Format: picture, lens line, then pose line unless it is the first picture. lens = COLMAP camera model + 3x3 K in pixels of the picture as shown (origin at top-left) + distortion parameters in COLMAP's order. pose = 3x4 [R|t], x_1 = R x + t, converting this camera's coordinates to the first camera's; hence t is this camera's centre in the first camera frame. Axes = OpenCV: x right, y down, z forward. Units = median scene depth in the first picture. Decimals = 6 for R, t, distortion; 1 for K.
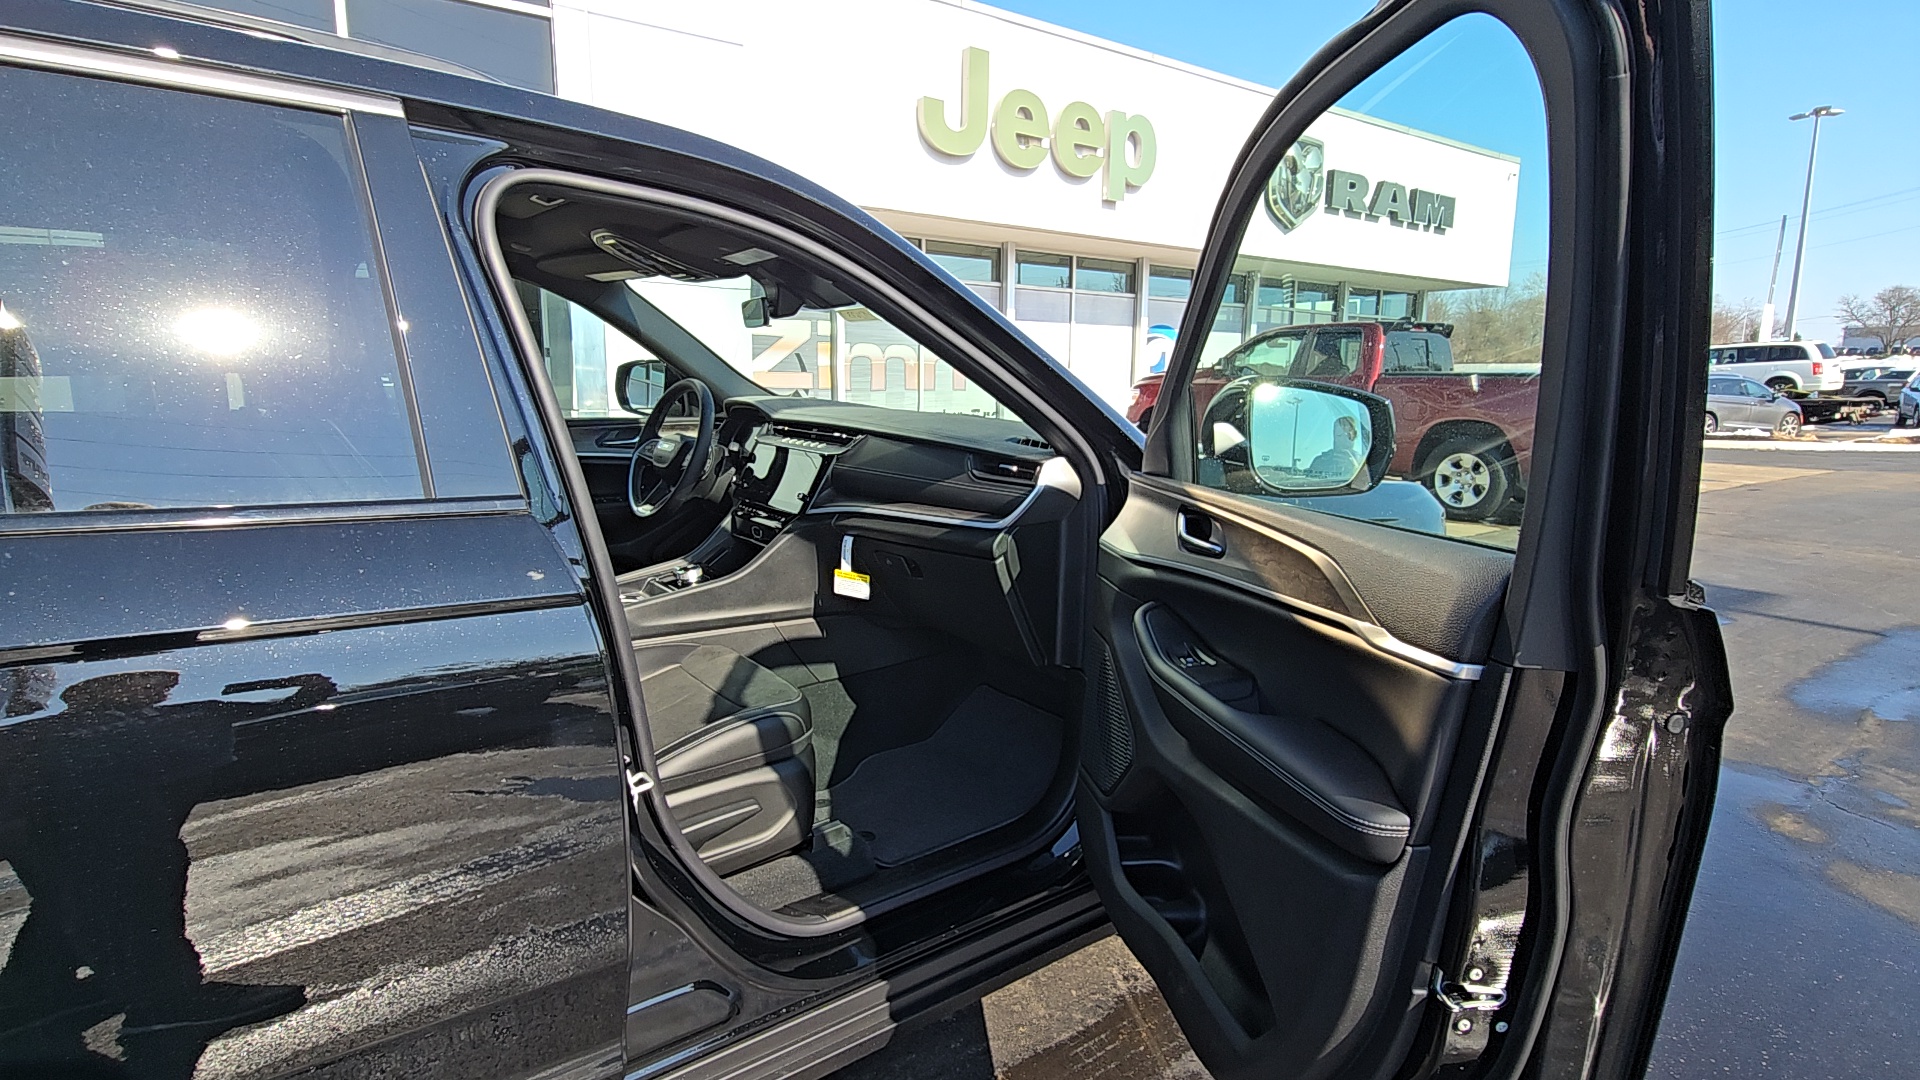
lens RADIAL K [[970.9, 0, 954.7], [0, 970.9, 546.0], [0, 0, 1]] dist [-0.000115, -0.001154]
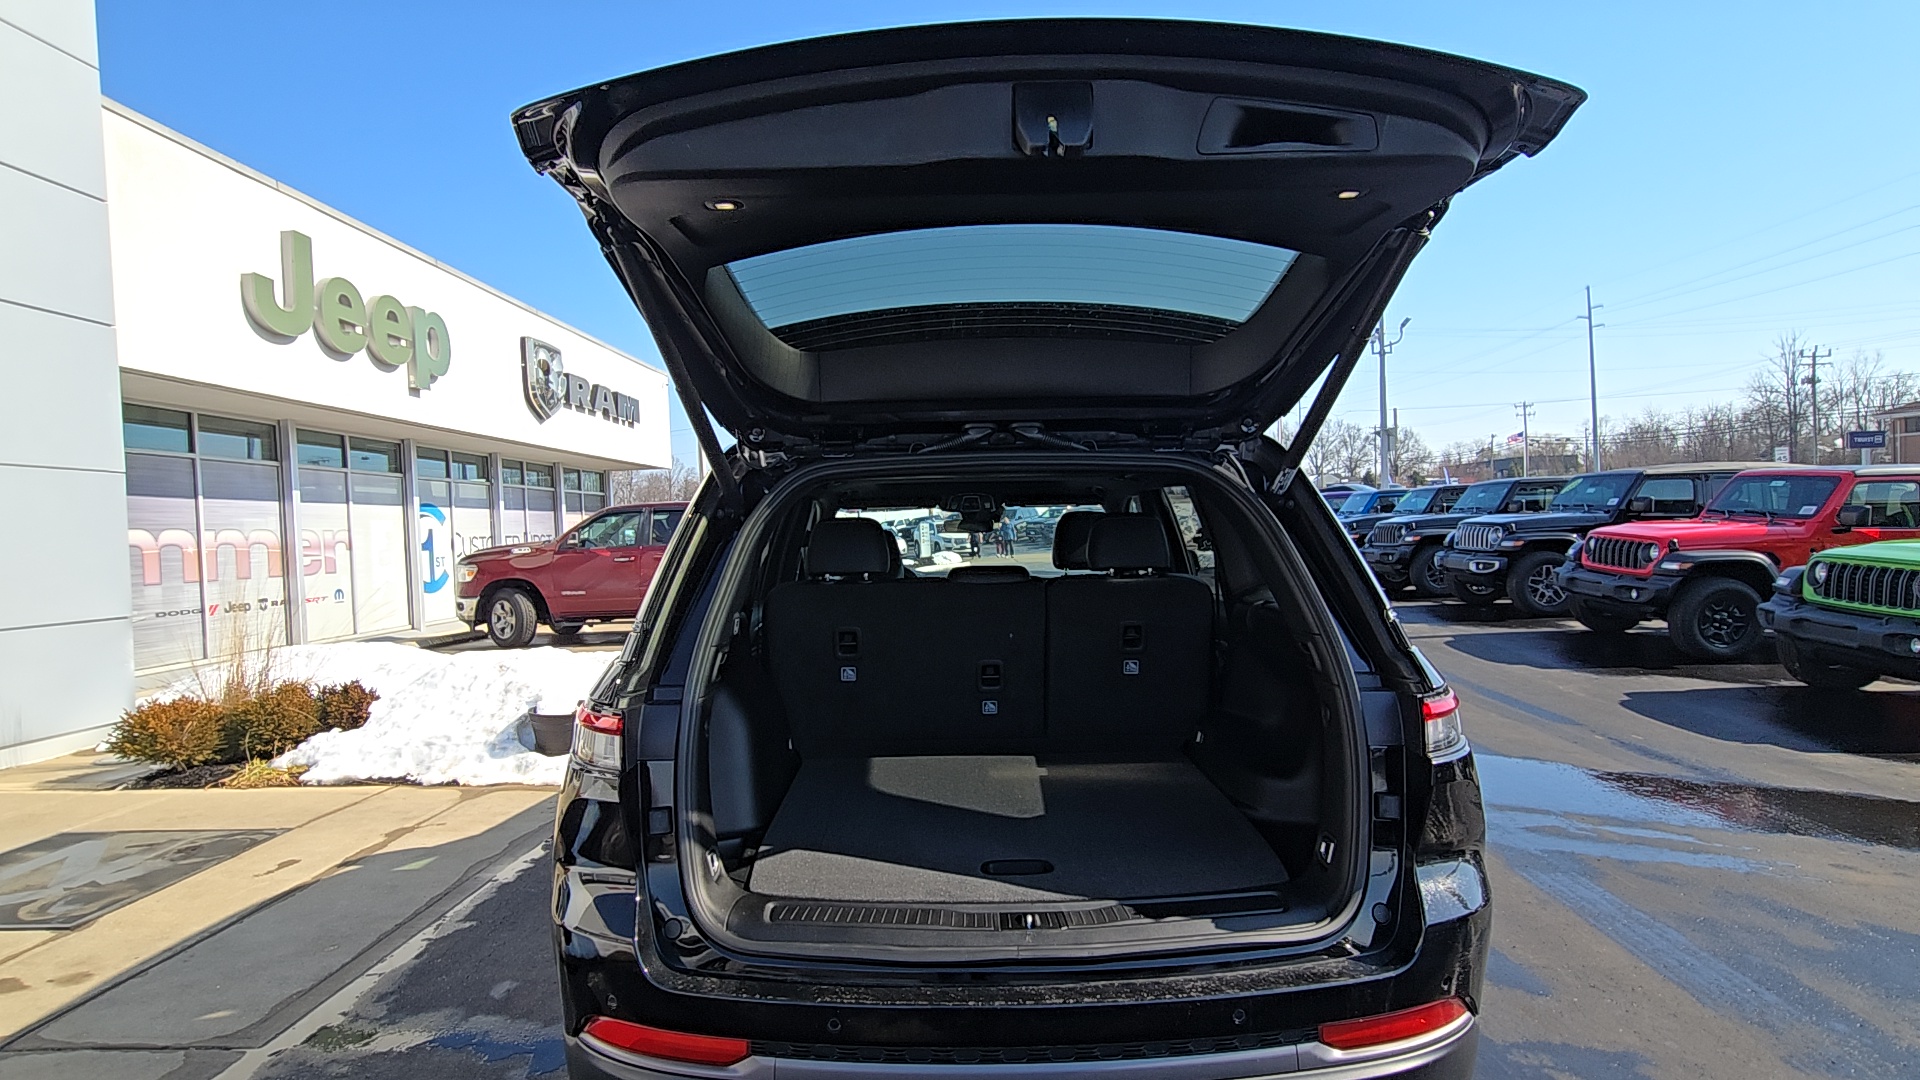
lens RADIAL K [[970.9, 0, 952.5], [0, 970.9, 550.5], [0, 0, 1]] dist [-0.000115, -0.001154]
pose [[0.601103, -0.049101, 0.797662, -0.277711], [0.176138, 0.981706, -0.072304, -0.007927], [-0.779520, 0.183961, 0.598755, -0.030231]]
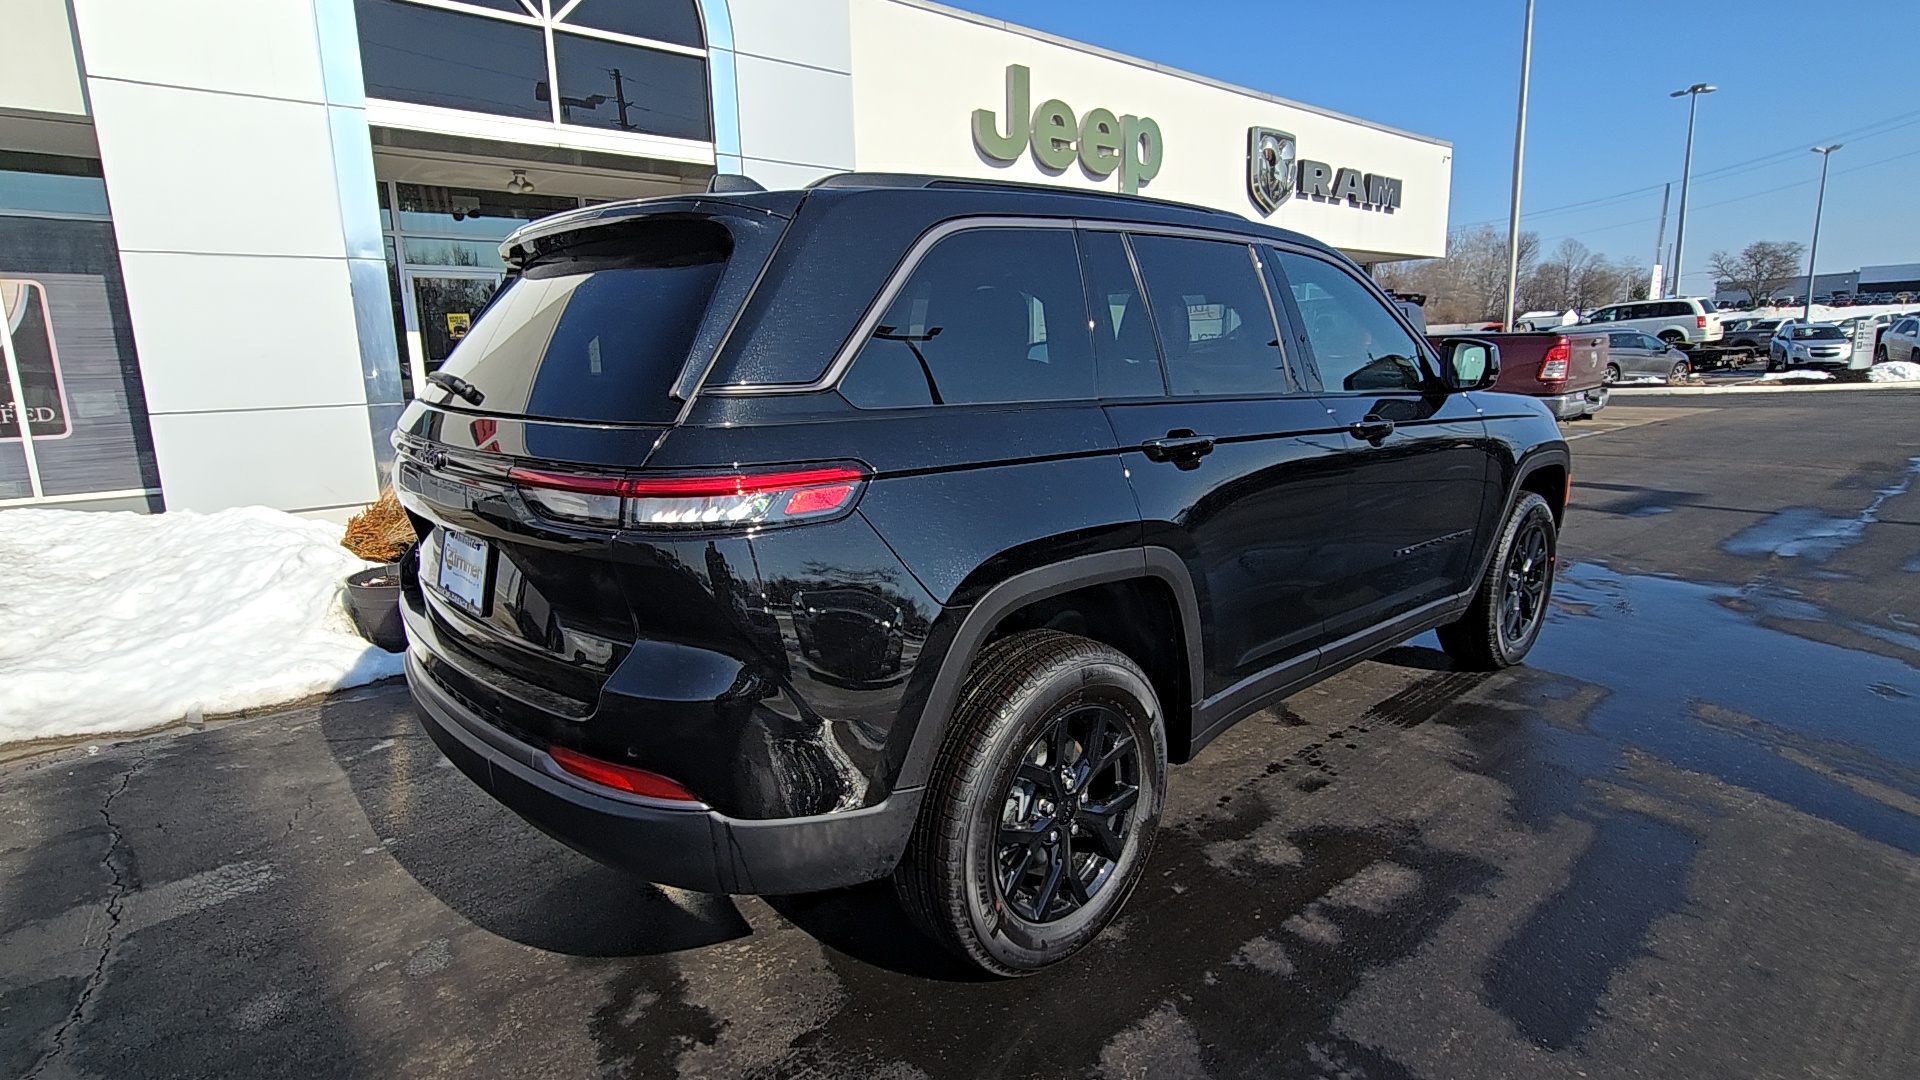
lens RADIAL K [[970.9, 0, 950.6], [0, 970.9, 547.1], [0, 0, 1]] dist [-0.000115, -0.001154]
pose [[0.996434, -0.045409, 0.071110, -0.122390], [0.043665, 0.998710, 0.025901, 0.018647], [-0.072194, -0.022703, 0.997132, -0.114848]]
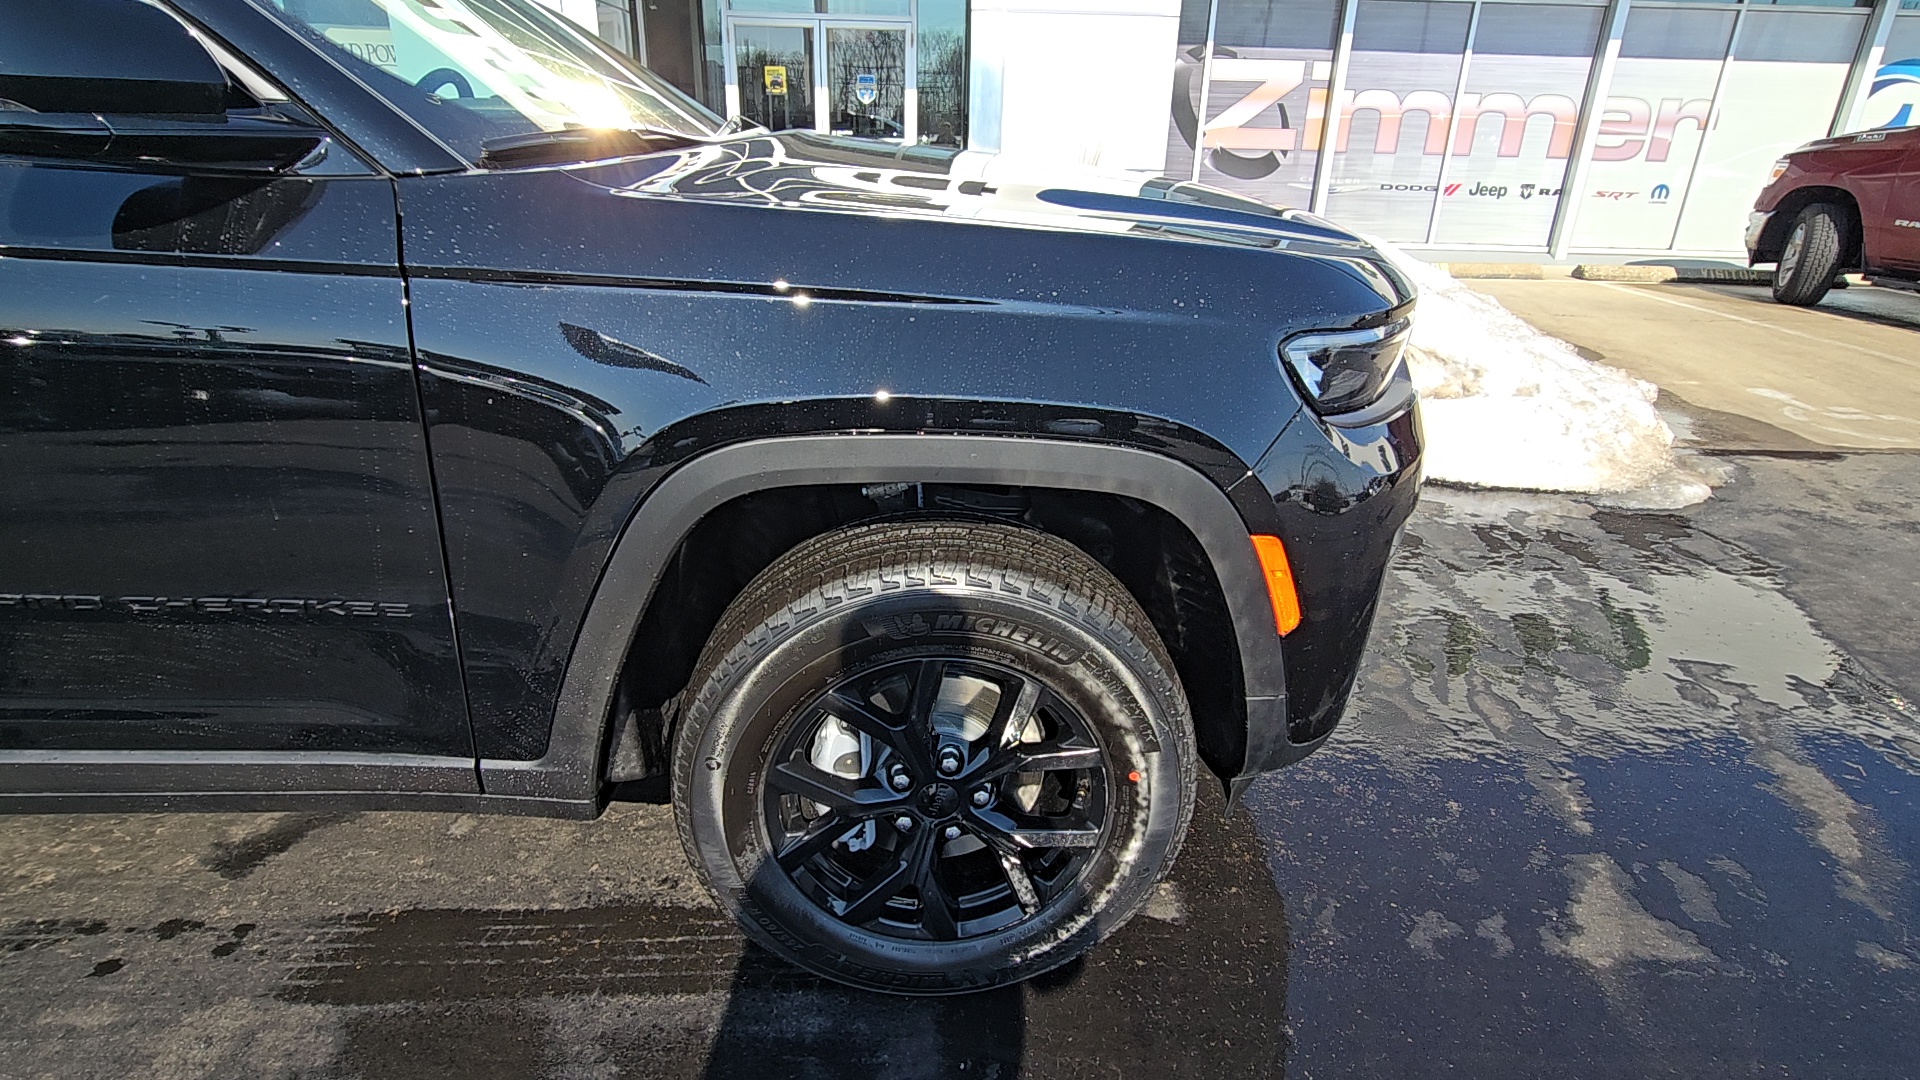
lens RADIAL K [[970.9, 0, 953.9], [0, 970.9, 539.8], [0, 0, 1]] dist [-0.000115, -0.001154]
pose [[0.816178, 0.228140, -0.530854, 0.111067], [-0.112703, 0.963961, 0.240993, -0.004825], [0.566703, -0.136864, 0.812475, 0.083624]]
